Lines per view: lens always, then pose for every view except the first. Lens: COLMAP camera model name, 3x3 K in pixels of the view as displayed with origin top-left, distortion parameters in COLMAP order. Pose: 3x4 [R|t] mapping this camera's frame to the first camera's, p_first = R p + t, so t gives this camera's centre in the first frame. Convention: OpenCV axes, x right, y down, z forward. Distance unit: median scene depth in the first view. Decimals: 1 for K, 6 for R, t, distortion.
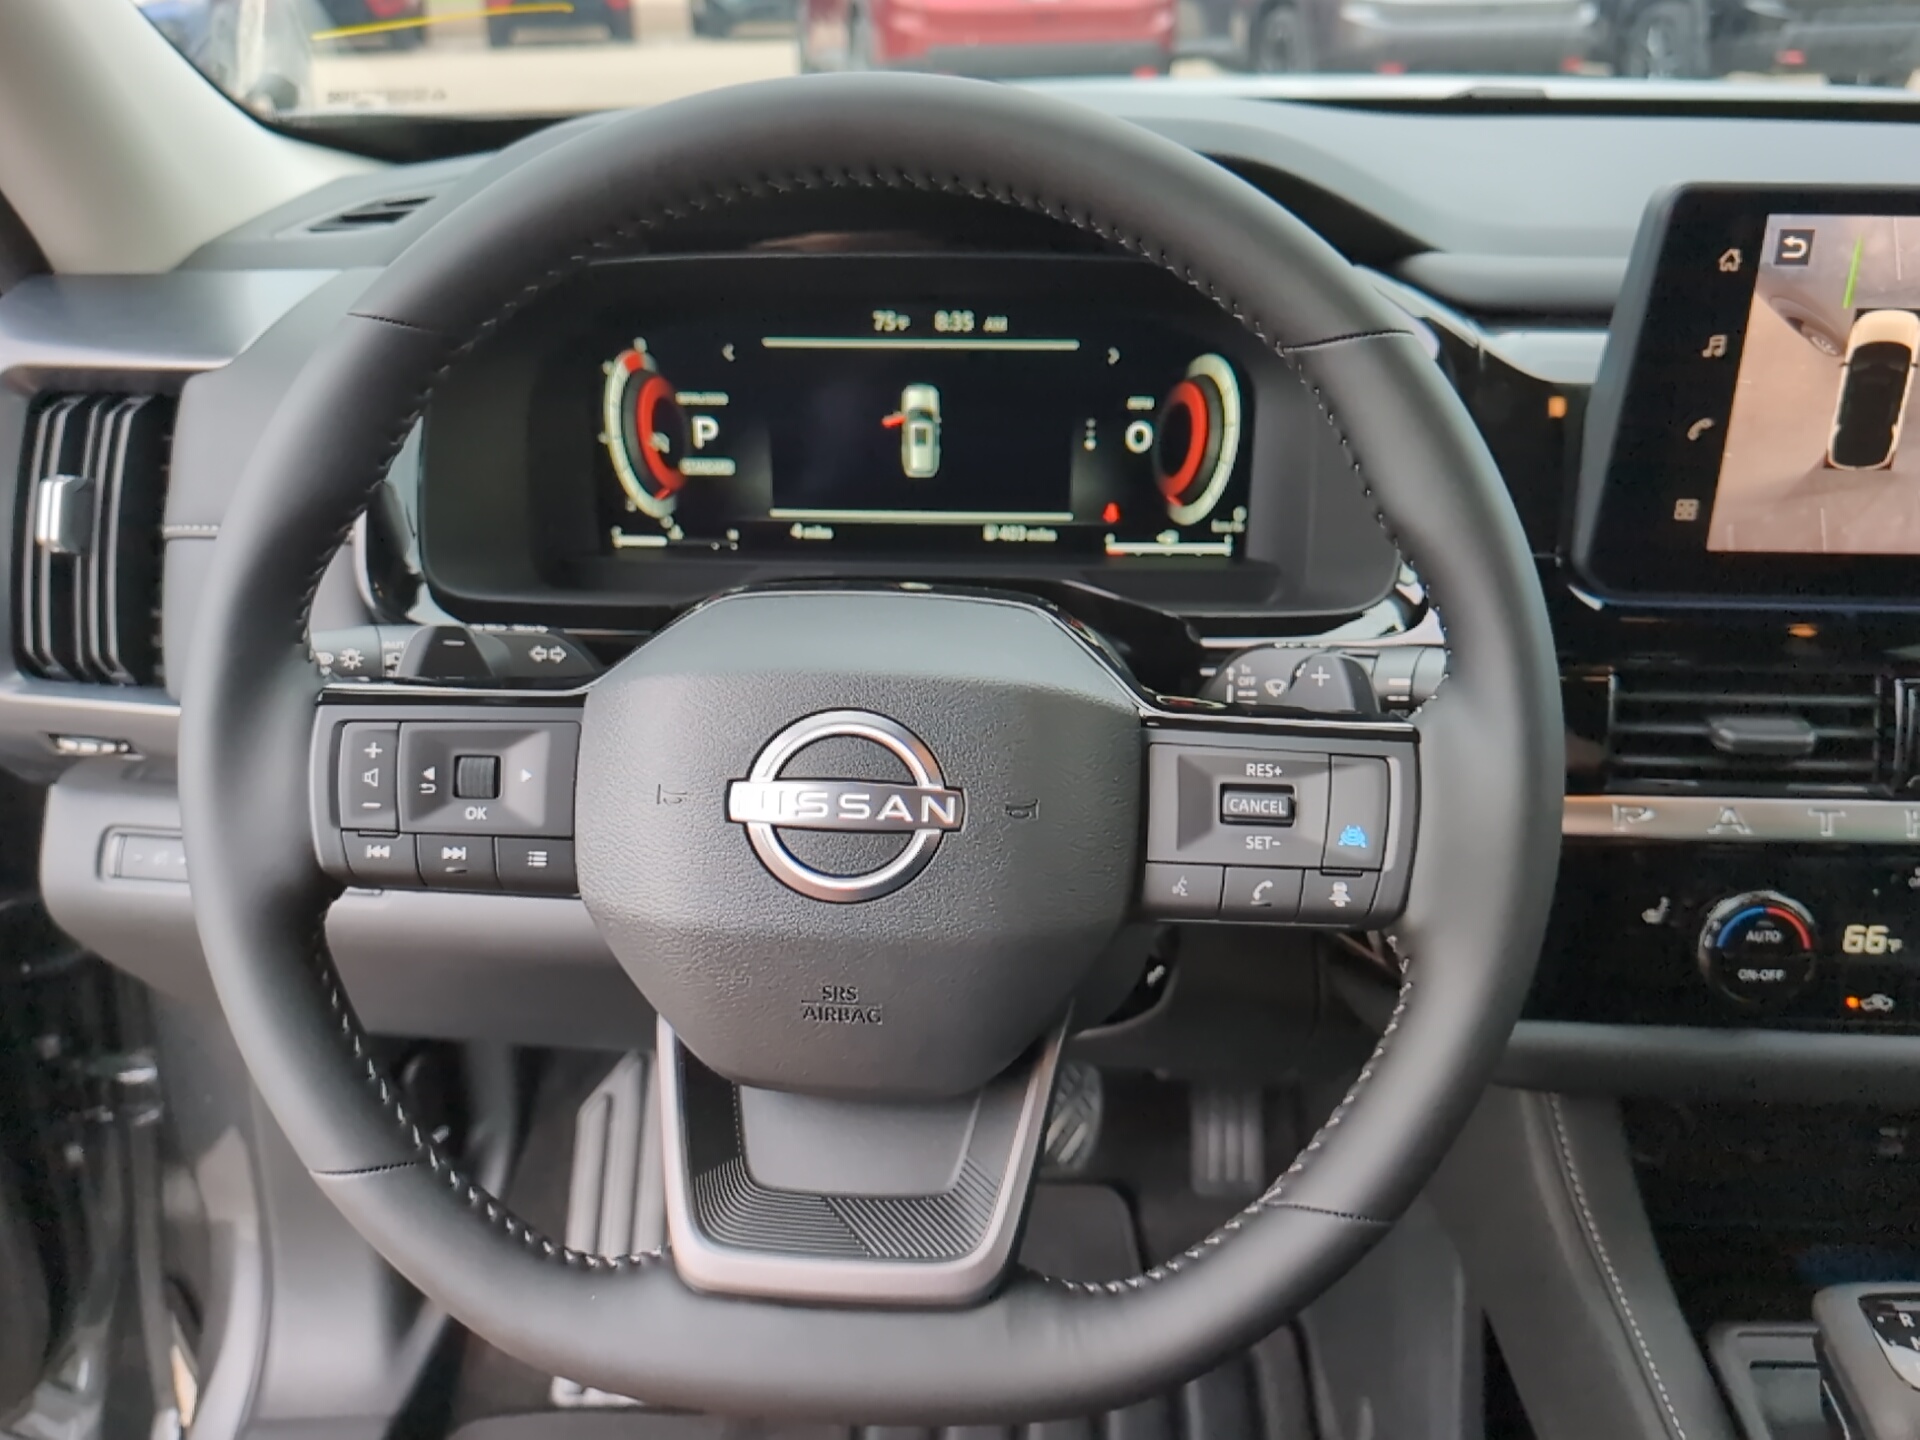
lens RADIAL K [[1655.4, 0, 960.0], [0, 1655.4, 720.0], [0, 0, 1]] dist [0.057494, -0.139229]
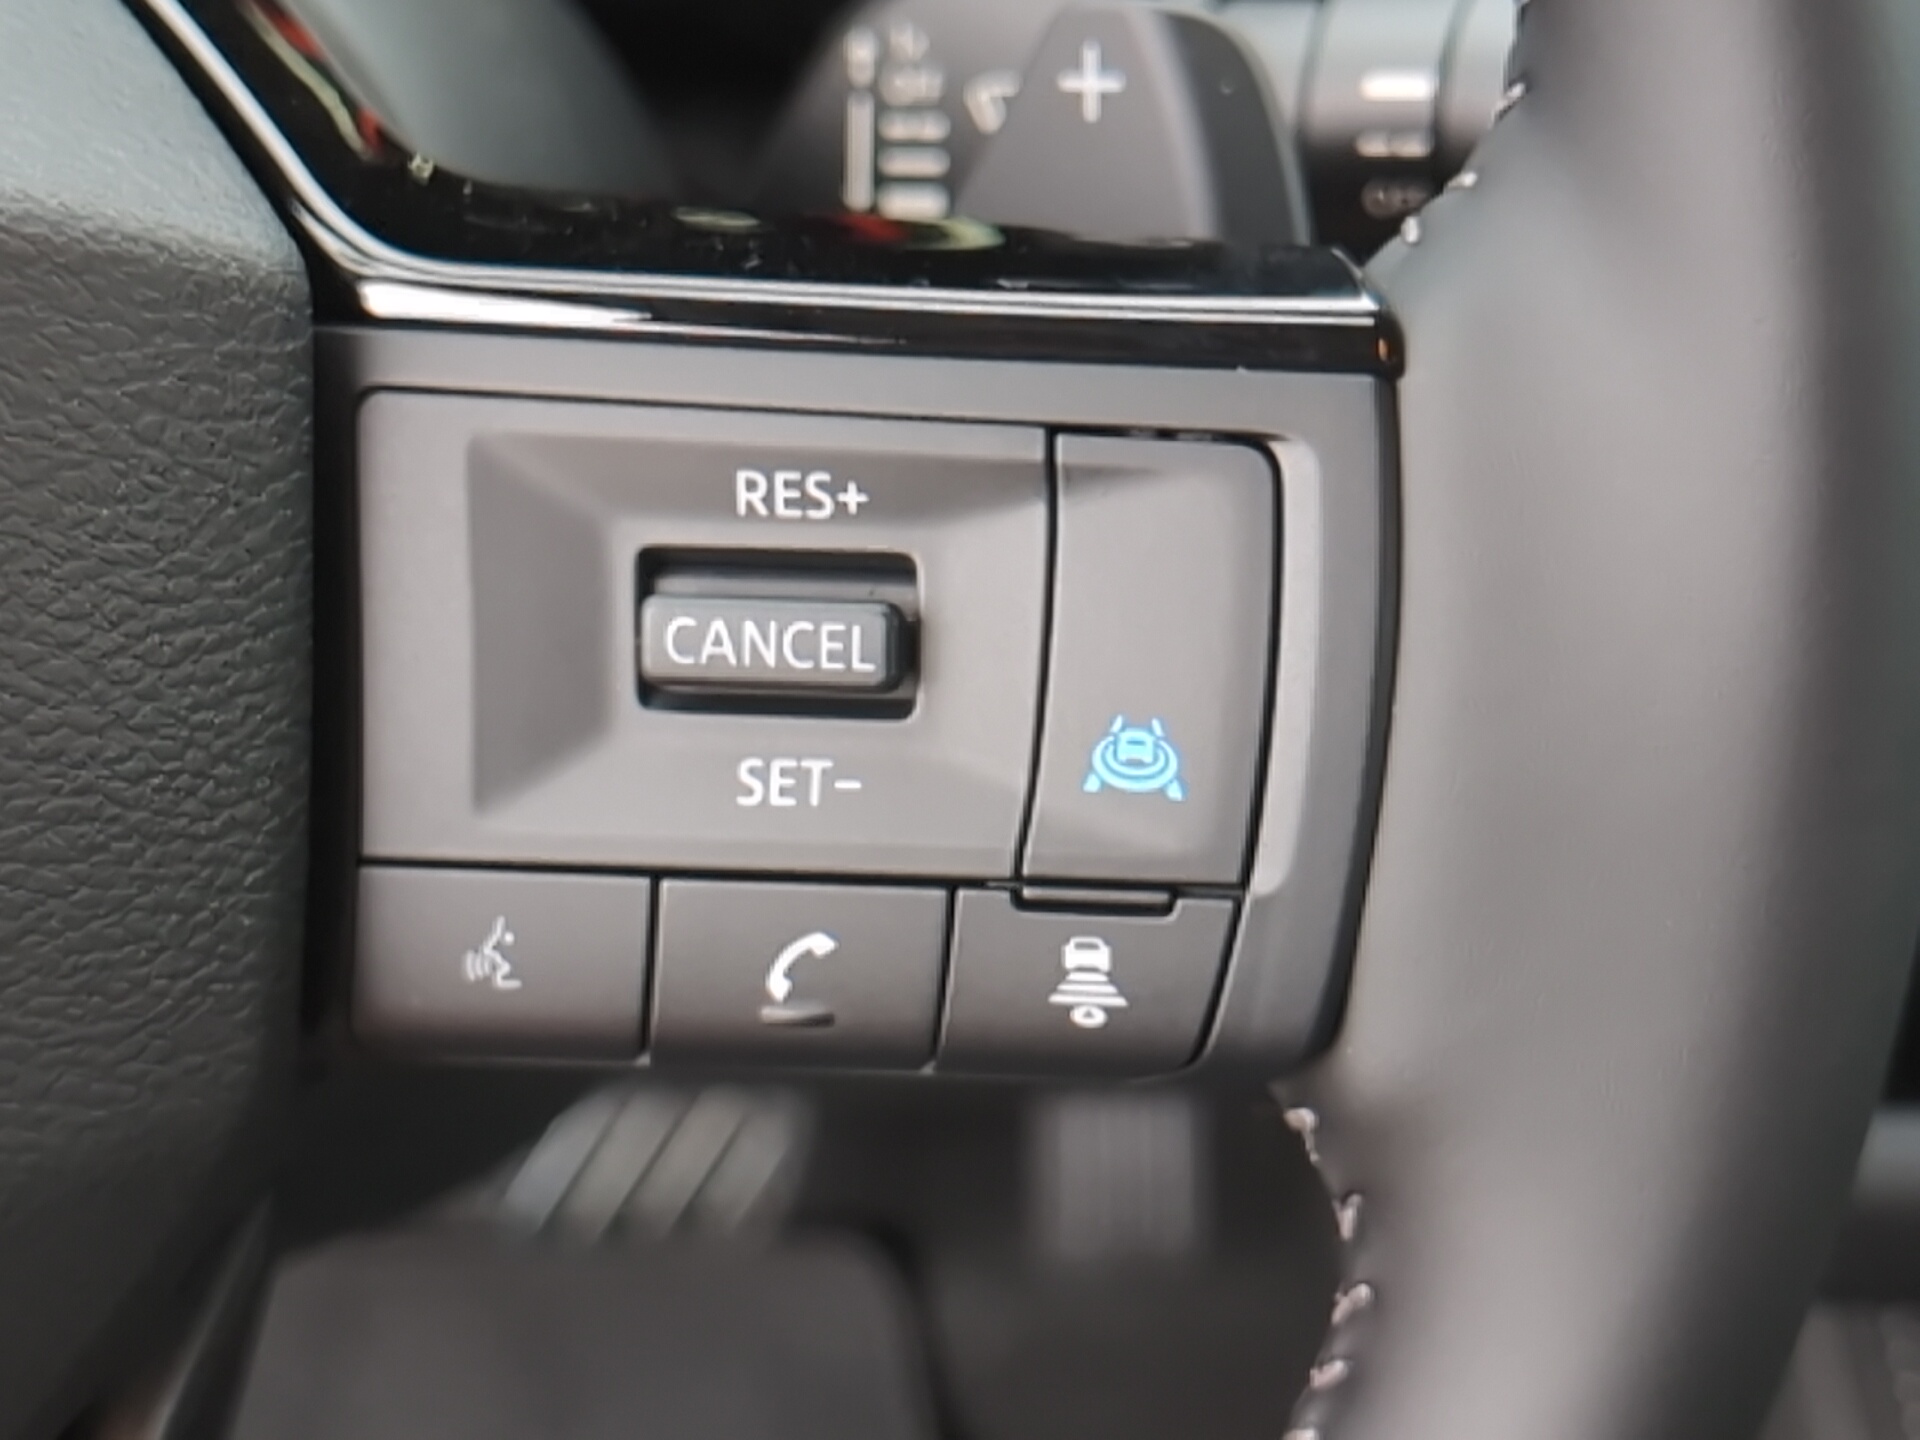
lens RADIAL K [[3304.0, 0, 960.0], [0, 3304.0, 720.0], [0, 0, 1]] dist [0.305566, -1.897023]
pose [[0.997278, -0.038153, 0.063087, 0.147179], [0.025515, 0.981417, 0.190182, -0.026444], [-0.069171, -0.188055, 0.979720, 0.420027]]
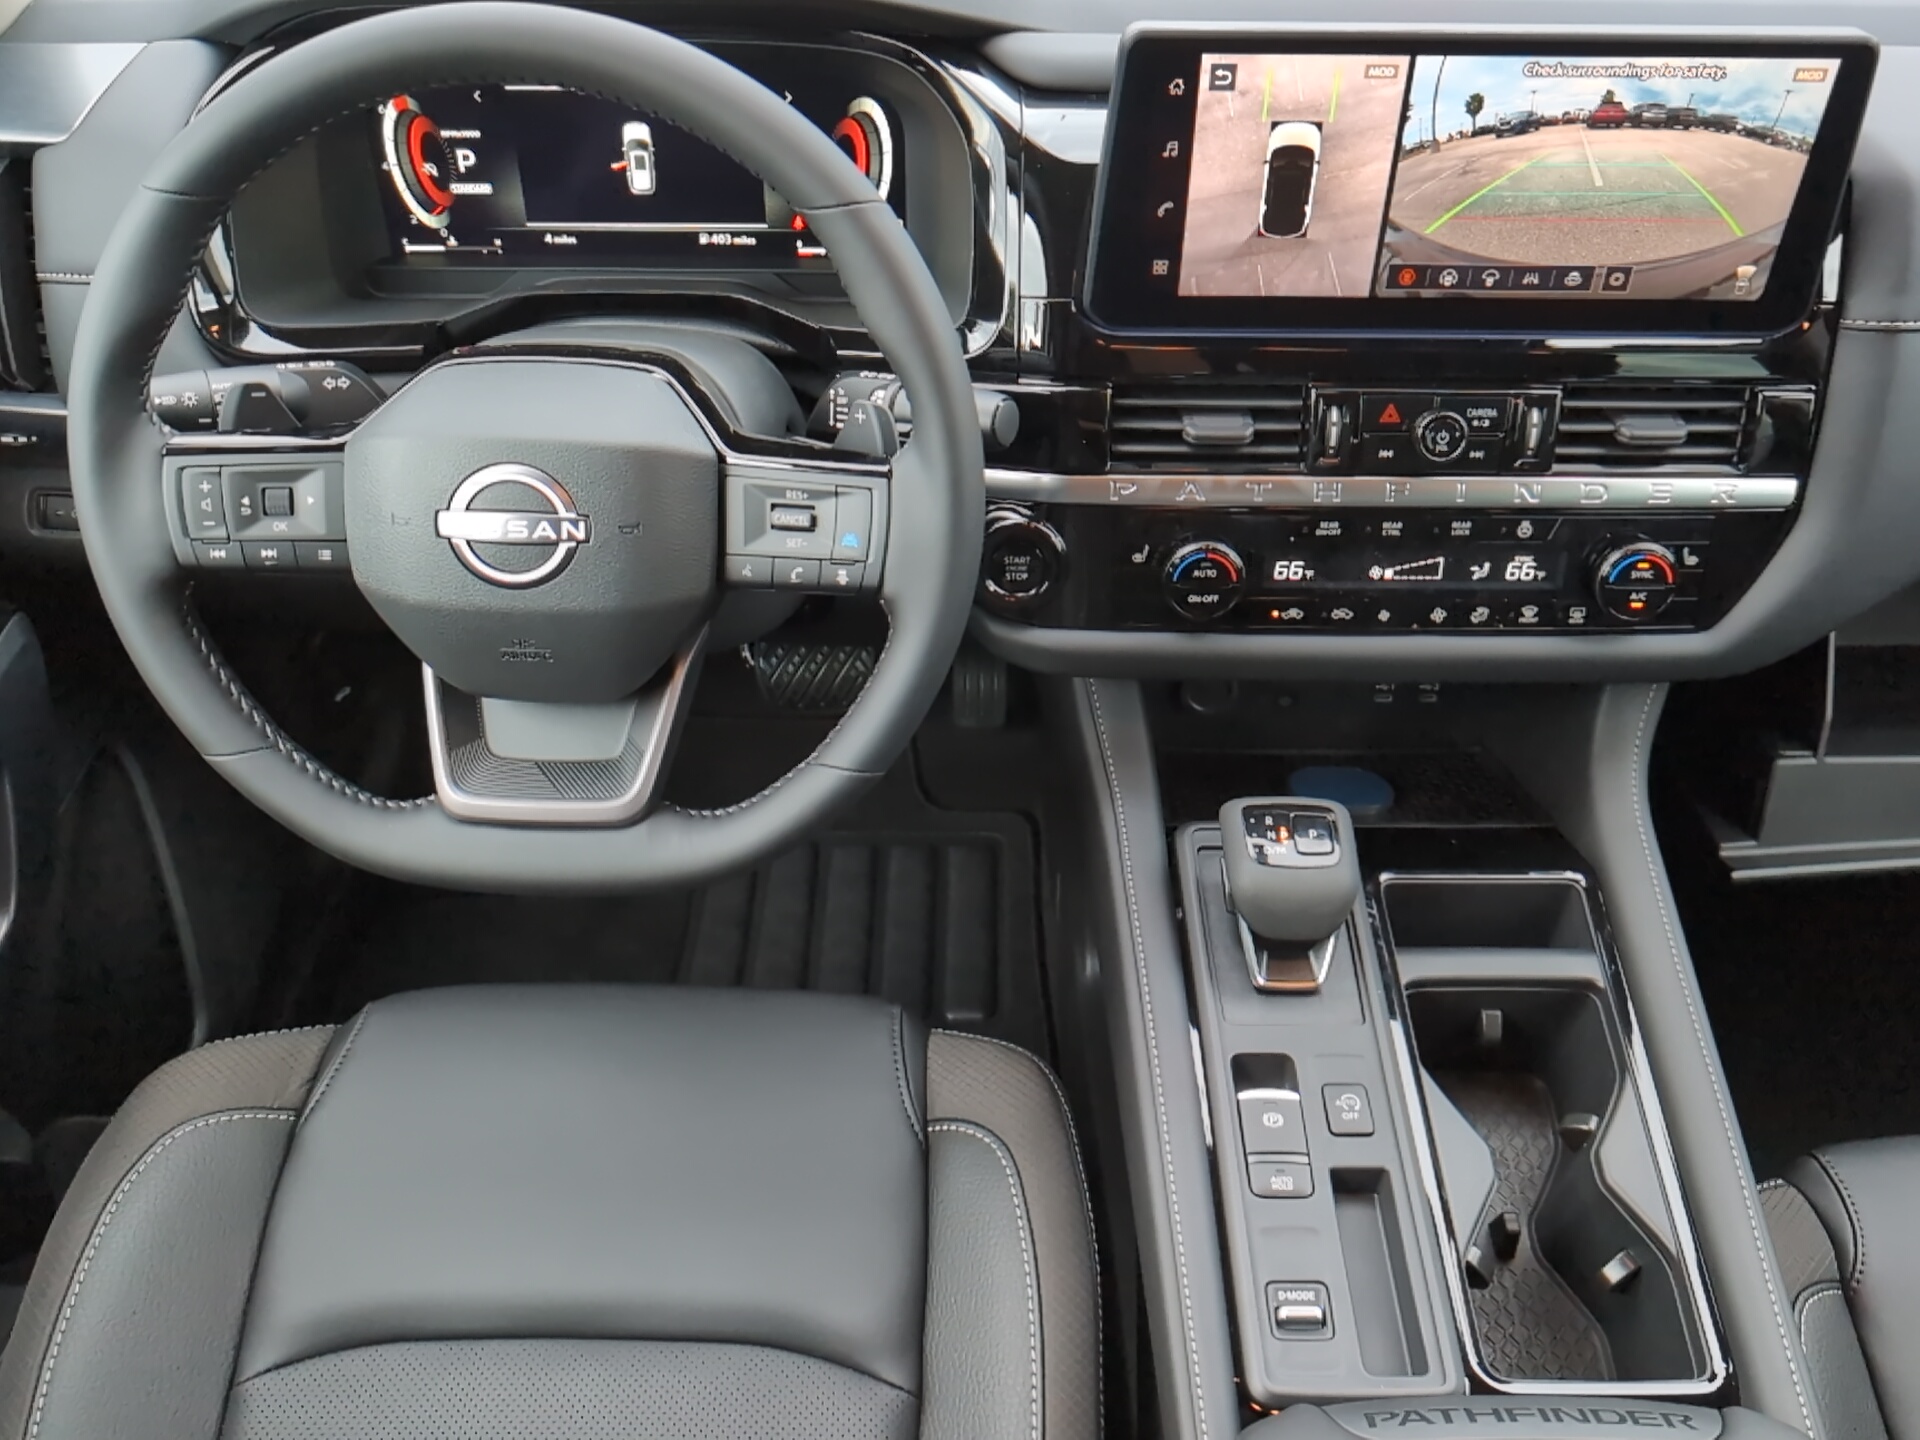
lens RADIAL K [[1655.4, 0, 960.0], [0, 1655.4, 720.0], [0, 0, 1]] dist [0.057494, -0.139229]
pose [[0.999746, -0.015385, 0.016462, 0.256537], [0.009847, 0.955462, 0.294950, -0.185281], [-0.020267, -0.294713, 0.955371, -0.437538]]
